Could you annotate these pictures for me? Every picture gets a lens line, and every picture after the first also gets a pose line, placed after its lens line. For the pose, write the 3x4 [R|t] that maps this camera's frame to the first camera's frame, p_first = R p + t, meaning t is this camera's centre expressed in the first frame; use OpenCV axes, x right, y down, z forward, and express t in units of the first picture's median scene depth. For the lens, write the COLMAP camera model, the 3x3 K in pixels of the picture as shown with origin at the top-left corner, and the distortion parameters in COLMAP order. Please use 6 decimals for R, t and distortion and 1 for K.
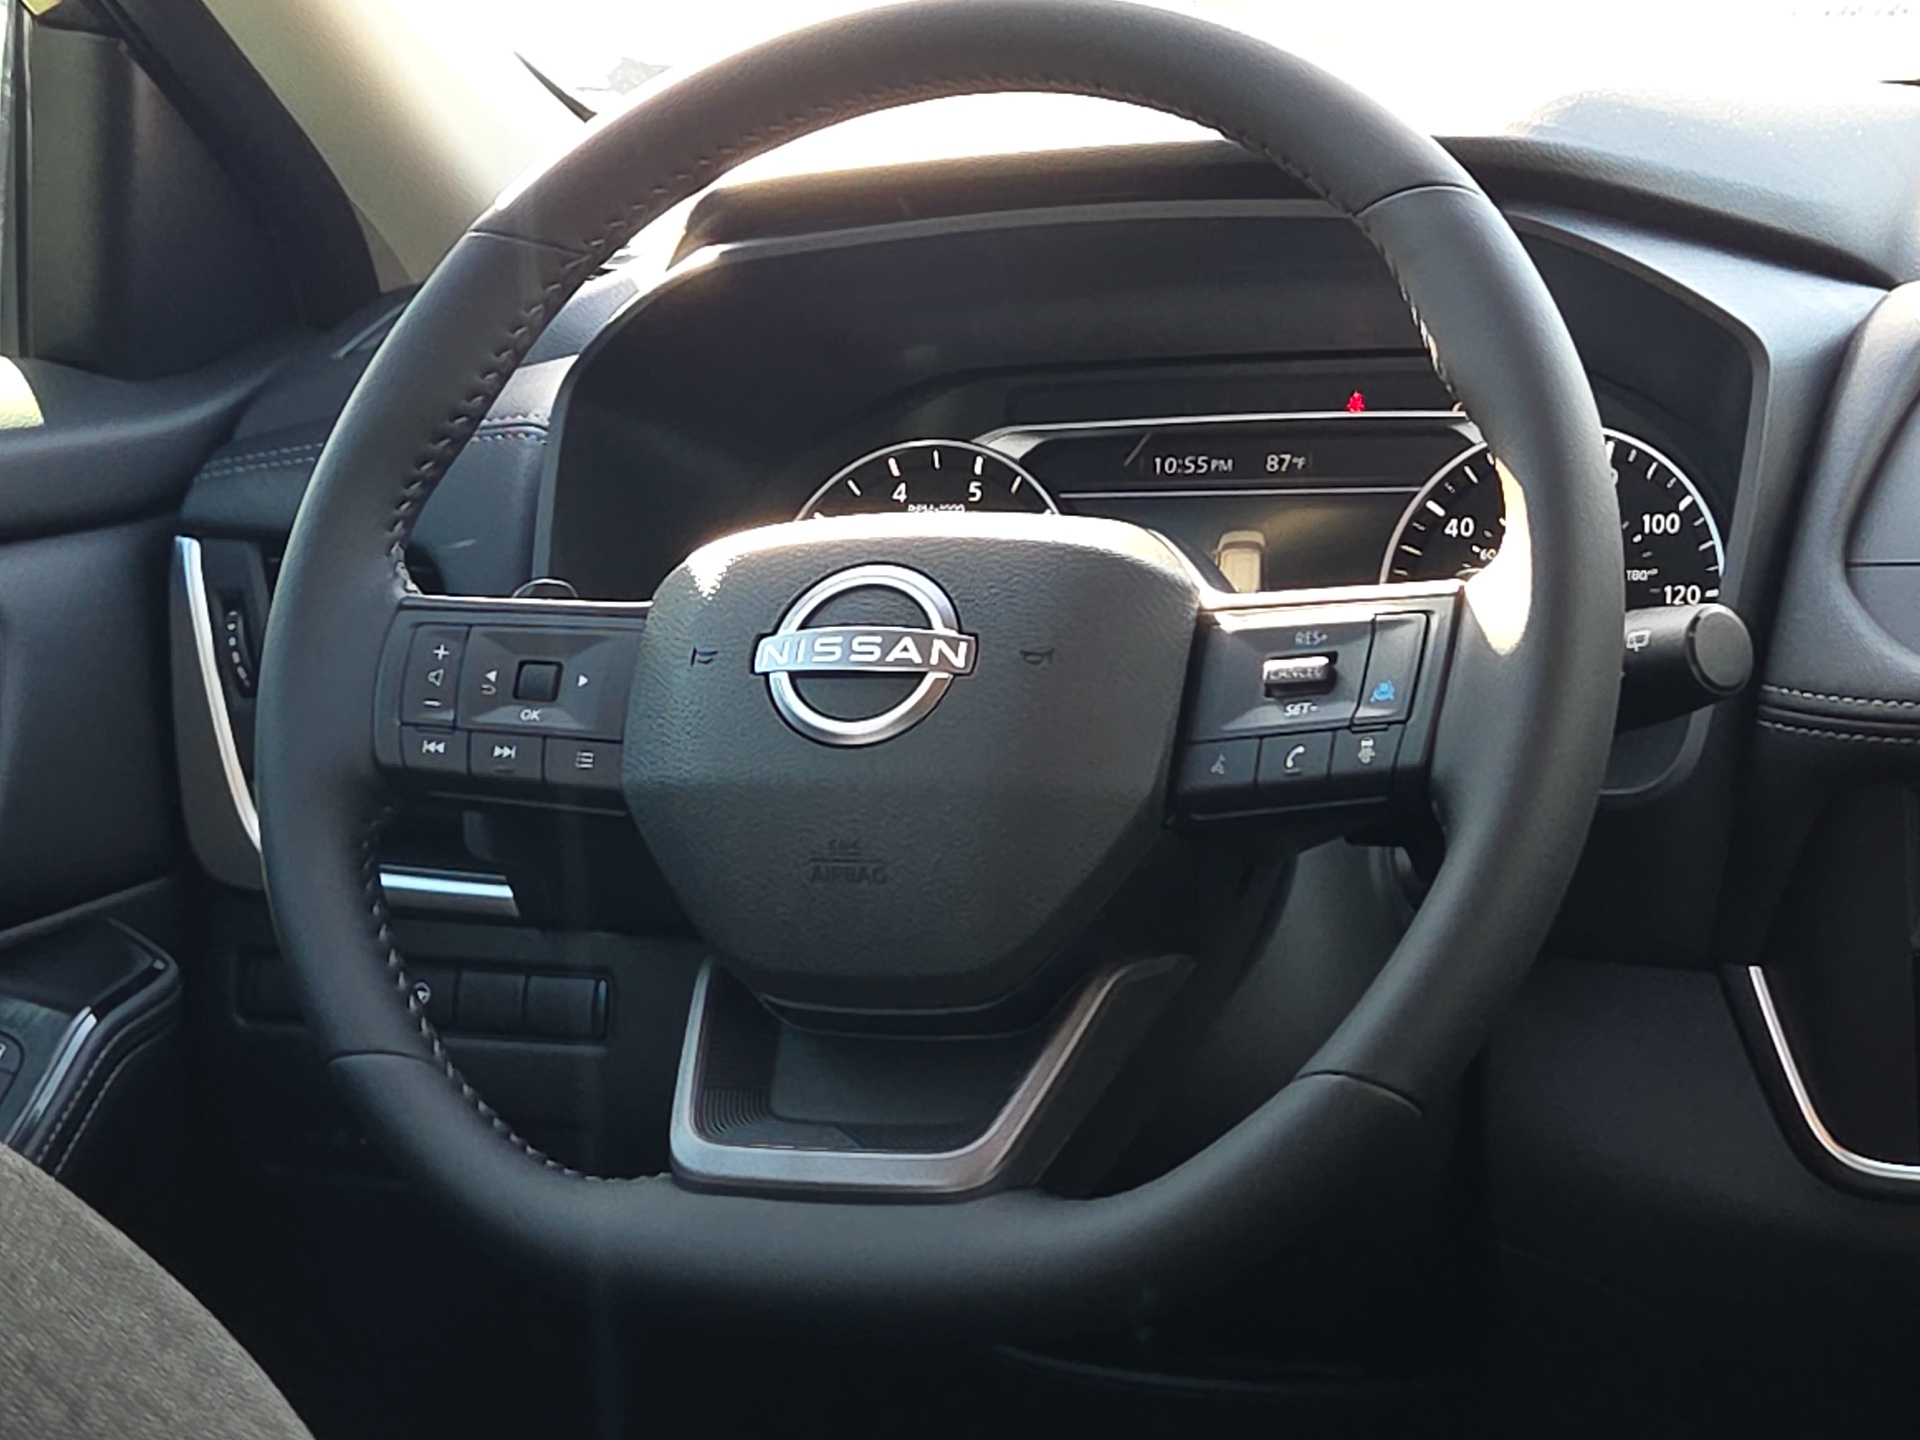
lens RADIAL K [[4482.1, 0, 960.0], [0, 4482.1, 720.0], [0, 0, 1]] dist [0.094084, -0.021209]
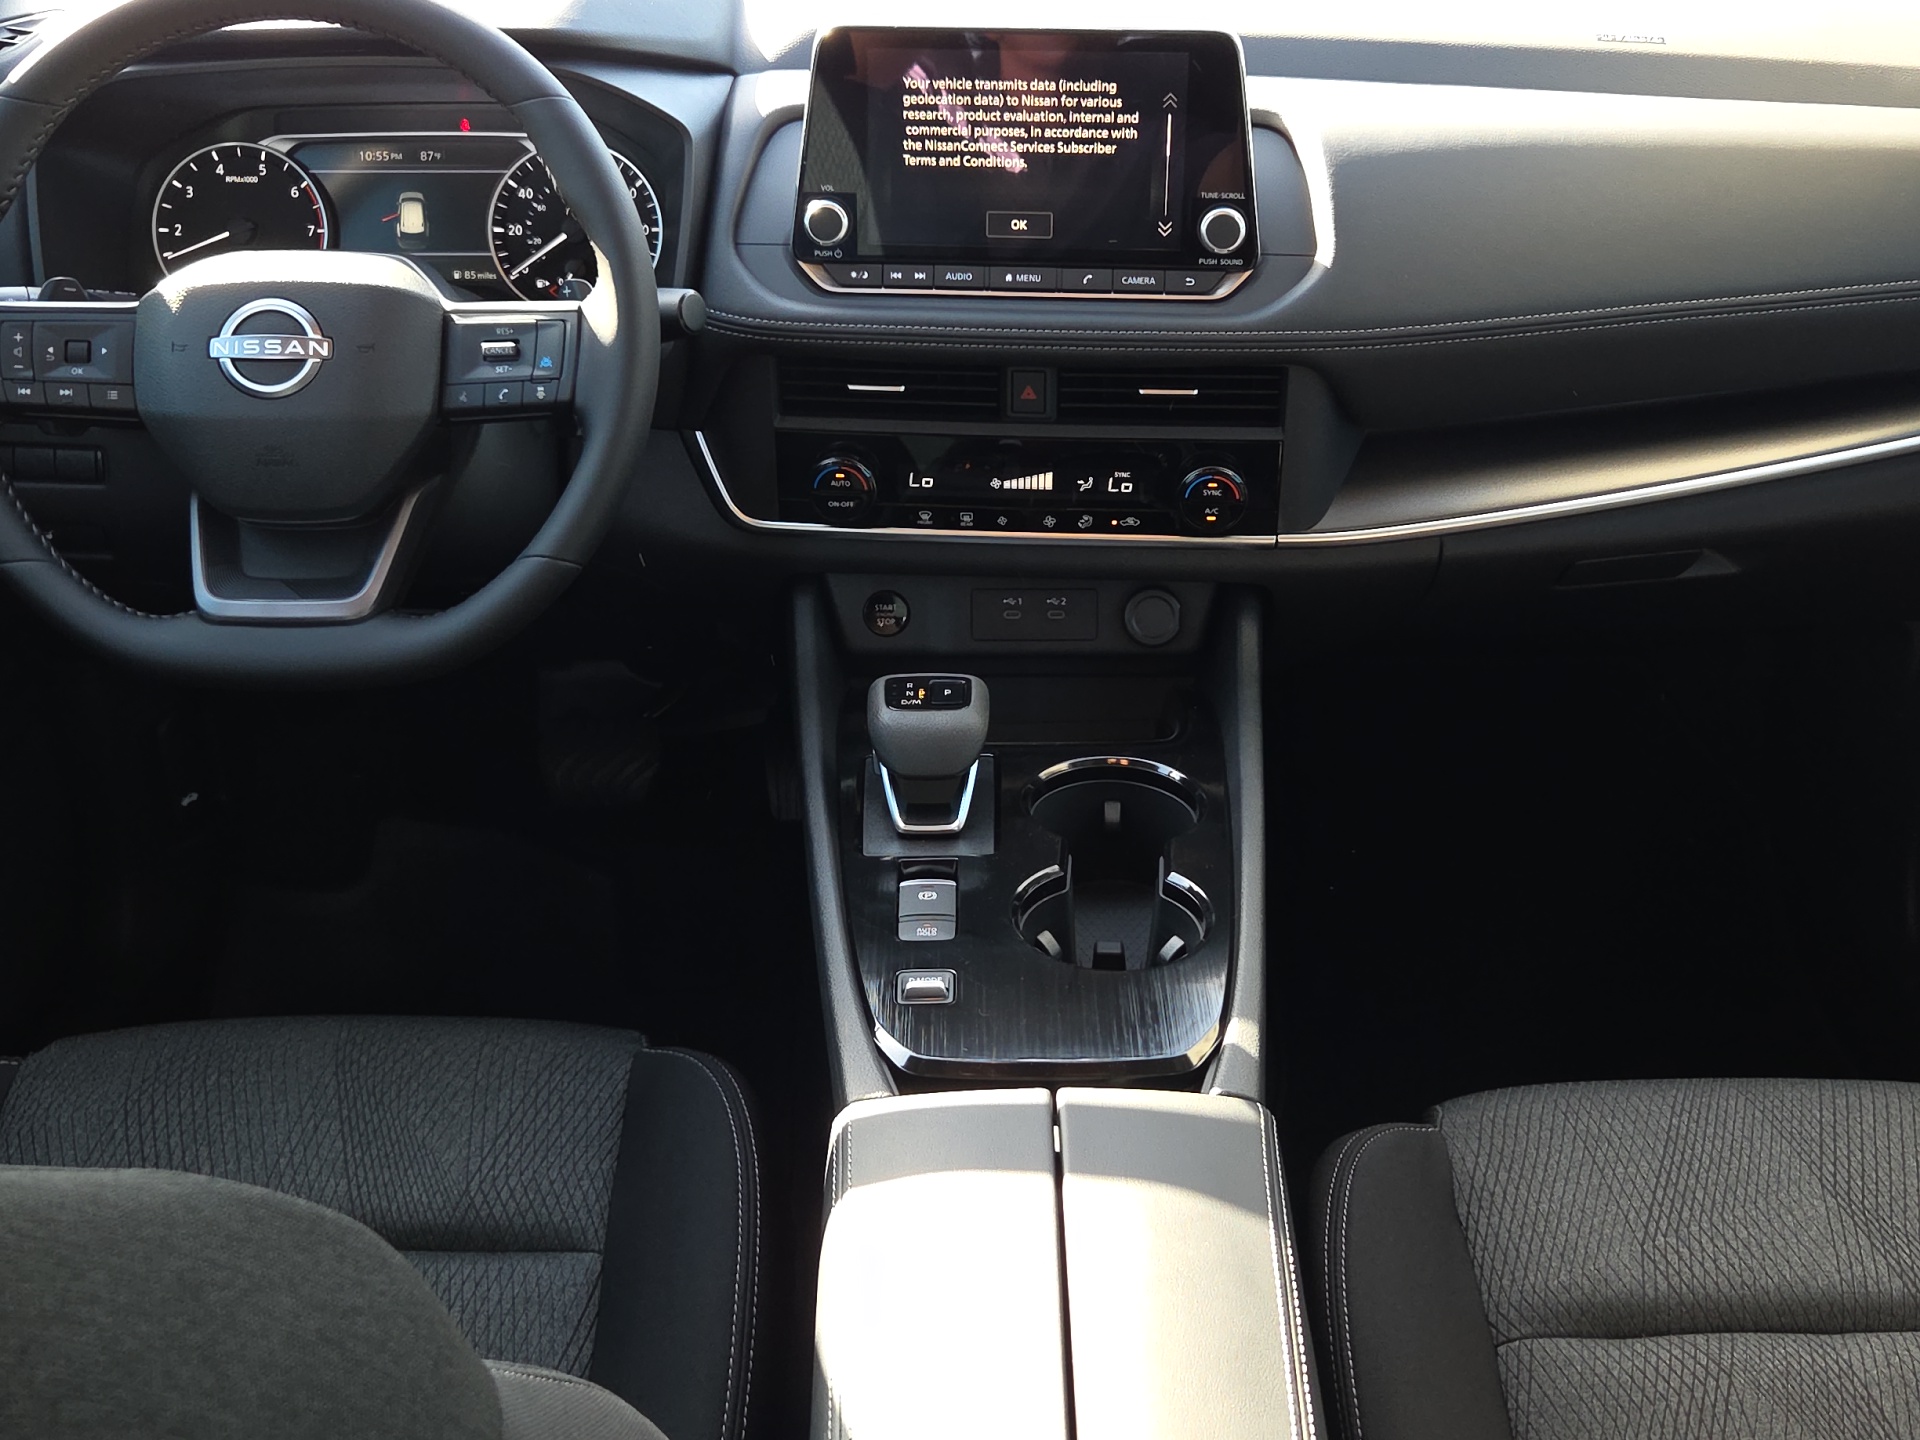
lens RADIAL K [[2118.0, 0, 969.5], [0, 2118.0, 696.3], [0, 0, 1]] dist [-0.018012, 0.054199]
pose [[0.925129, -0.125666, 0.358253, -0.085215], [0.001133, 0.944539, 0.328396, -0.166144], [-0.379652, -0.303403, 0.873963, 0.034282]]
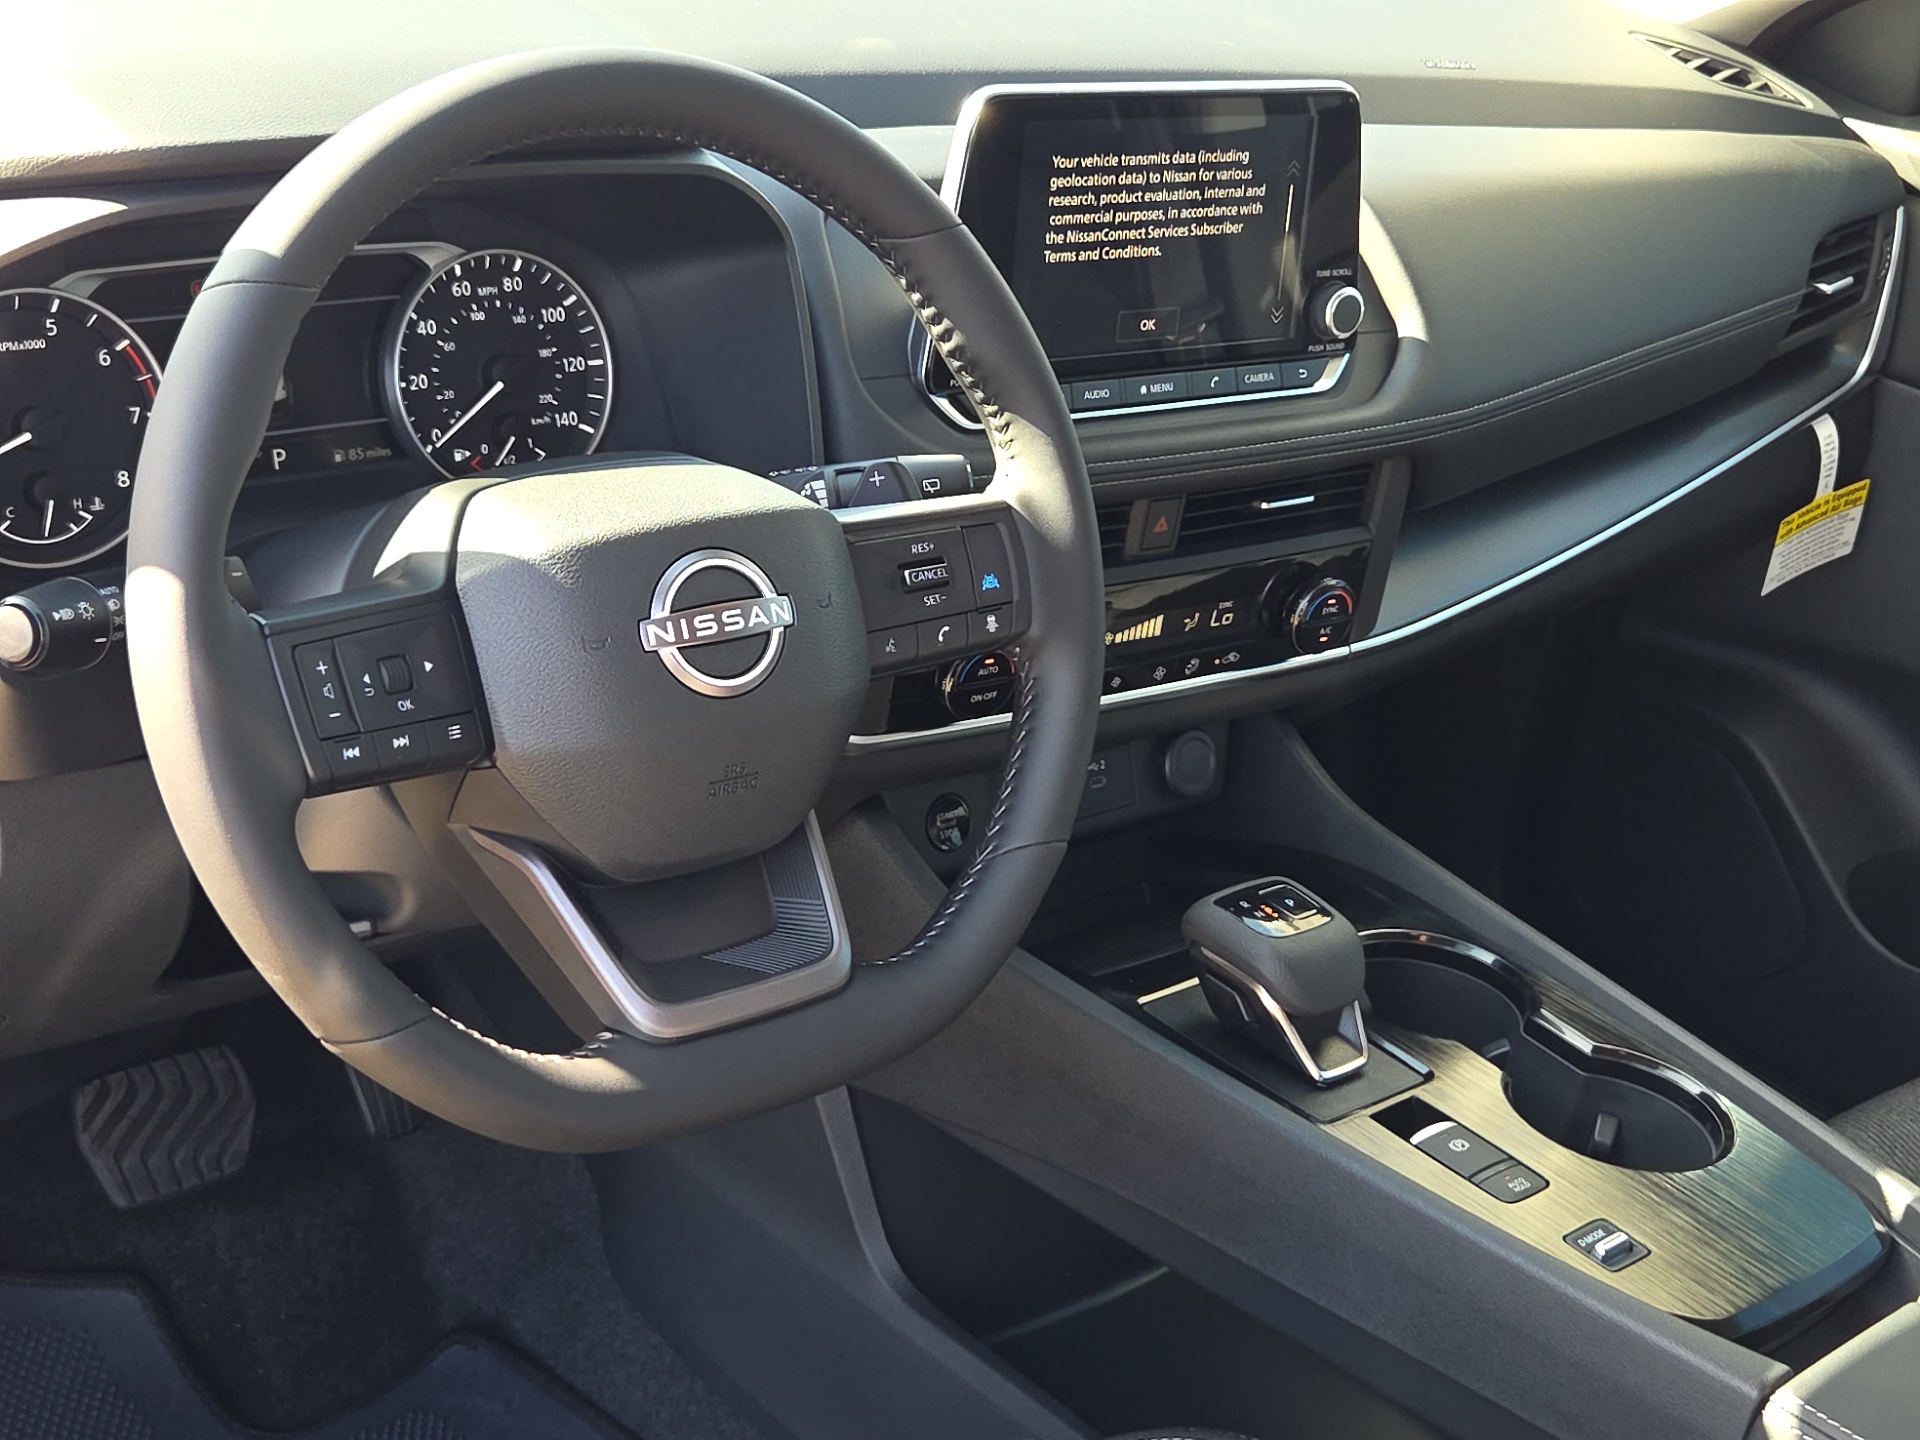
lens RADIAL K [[2667.3, 0, 960.0], [0, 2667.3, 720.0], [0, 0, 1]] dist [-0.007374, -0.031267]
pose [[0.455694, -0.266951, 0.849164, -0.635383], [-0.037759, 0.947315, 0.318069, -0.229632], [-0.889335, -0.177006, 0.421606, 0.577481]]
